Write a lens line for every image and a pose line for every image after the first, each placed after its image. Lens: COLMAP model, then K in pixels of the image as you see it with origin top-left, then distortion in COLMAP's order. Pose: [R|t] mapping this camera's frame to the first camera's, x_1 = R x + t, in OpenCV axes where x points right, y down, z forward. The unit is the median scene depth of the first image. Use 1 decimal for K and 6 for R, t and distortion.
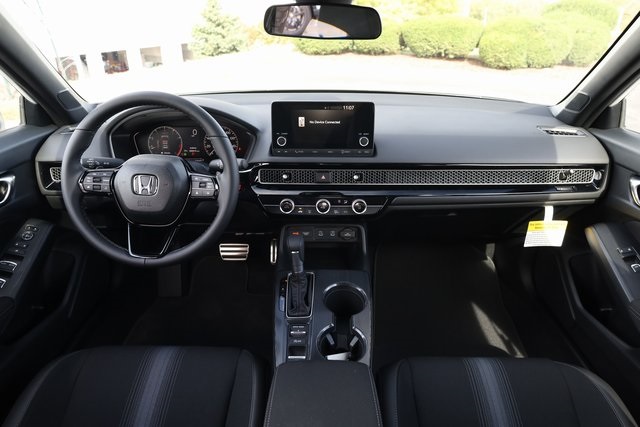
lens RADIAL K [[440.5, 0, 322.4], [0, 440.5, 195.9], [0, 0, 1]] dist [0.001303, -0.000050]
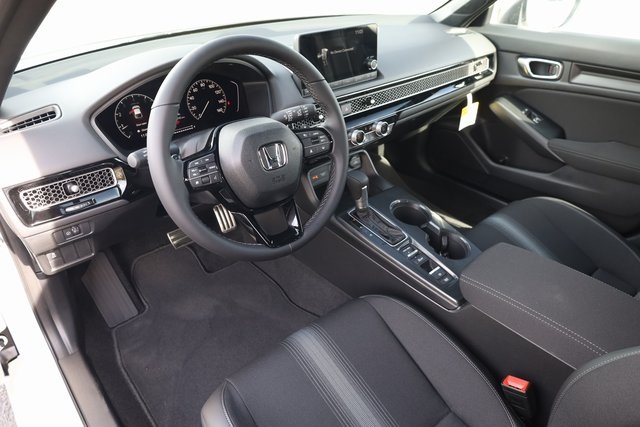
lens RADIAL K [[445.4, 0, 320.0], [0, 445.4, 213.5], [0, 0, 1]] dist [-0.002033, 0.000067]
pose [[0.730314, -0.357417, 0.582146, -0.705380], [0.248685, 0.932828, 0.260743, -0.100140], [-0.636237, -0.045653, 0.770142, 0.265248]]
